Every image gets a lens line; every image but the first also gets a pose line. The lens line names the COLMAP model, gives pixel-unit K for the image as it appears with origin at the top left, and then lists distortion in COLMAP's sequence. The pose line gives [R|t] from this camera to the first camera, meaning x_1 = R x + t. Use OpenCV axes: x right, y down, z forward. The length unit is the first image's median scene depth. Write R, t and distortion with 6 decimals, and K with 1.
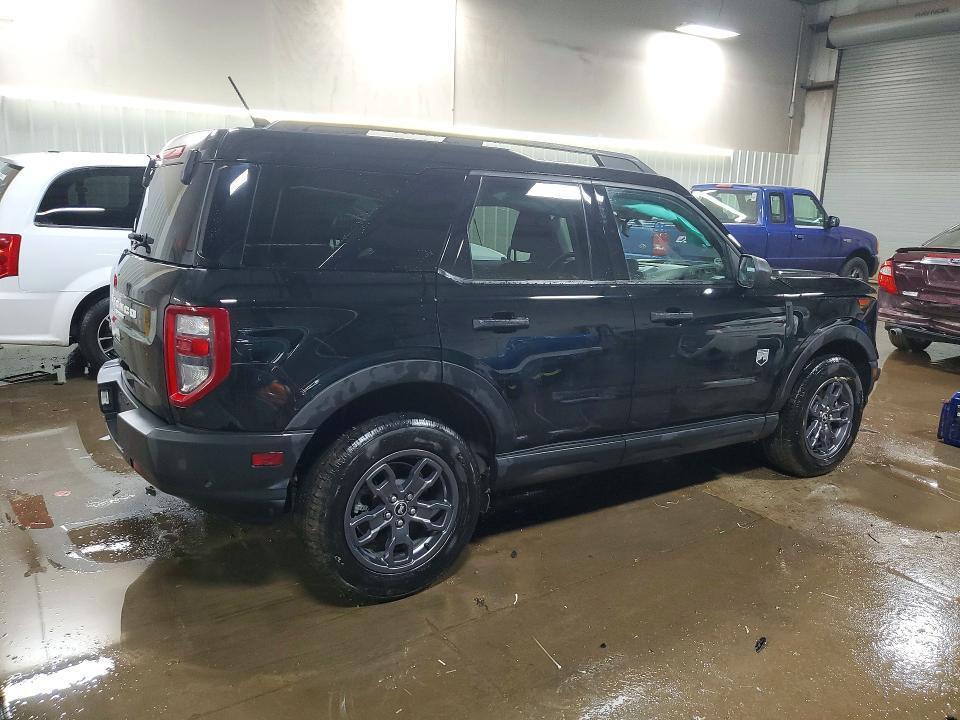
lens RADIAL K [[745.1, 0, 480.0], [0, 745.1, 360.0], [0, 0, 1]] dist [0.019706, -0.004730]
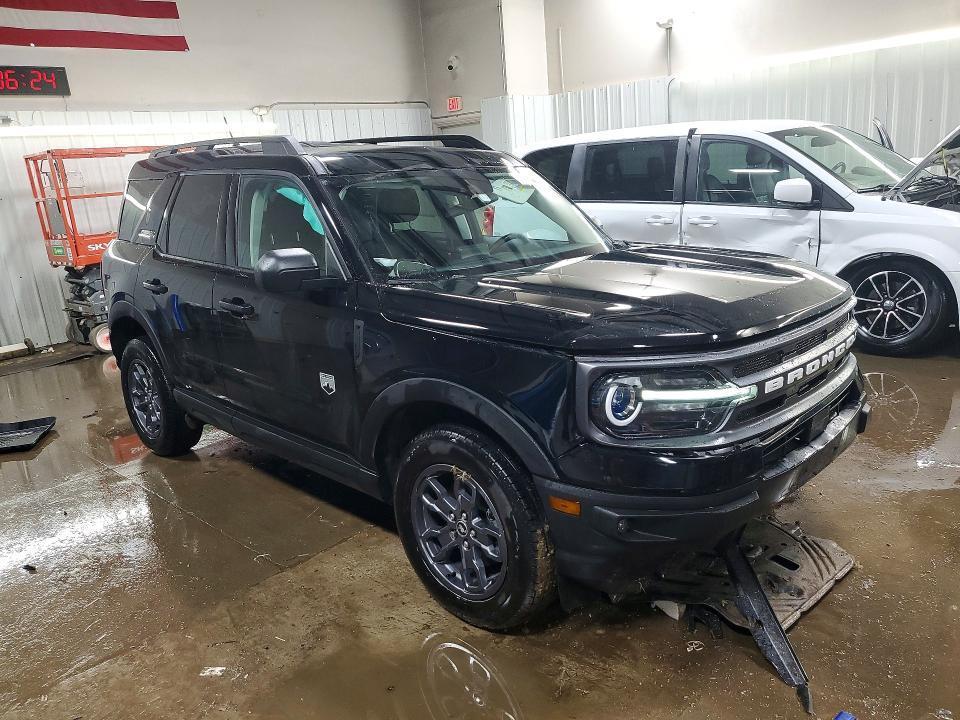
lens RADIAL K [[745.1, 0, 480.0], [0, 745.1, 360.0], [0, 0, 1]] dist [0.019706, -0.004730]
pose [[0.186043, 0.196701, -0.962651, 1.095216], [-0.121951, 0.976803, 0.176024, -0.175089], [0.974944, 0.084648, 0.205715, 0.954601]]
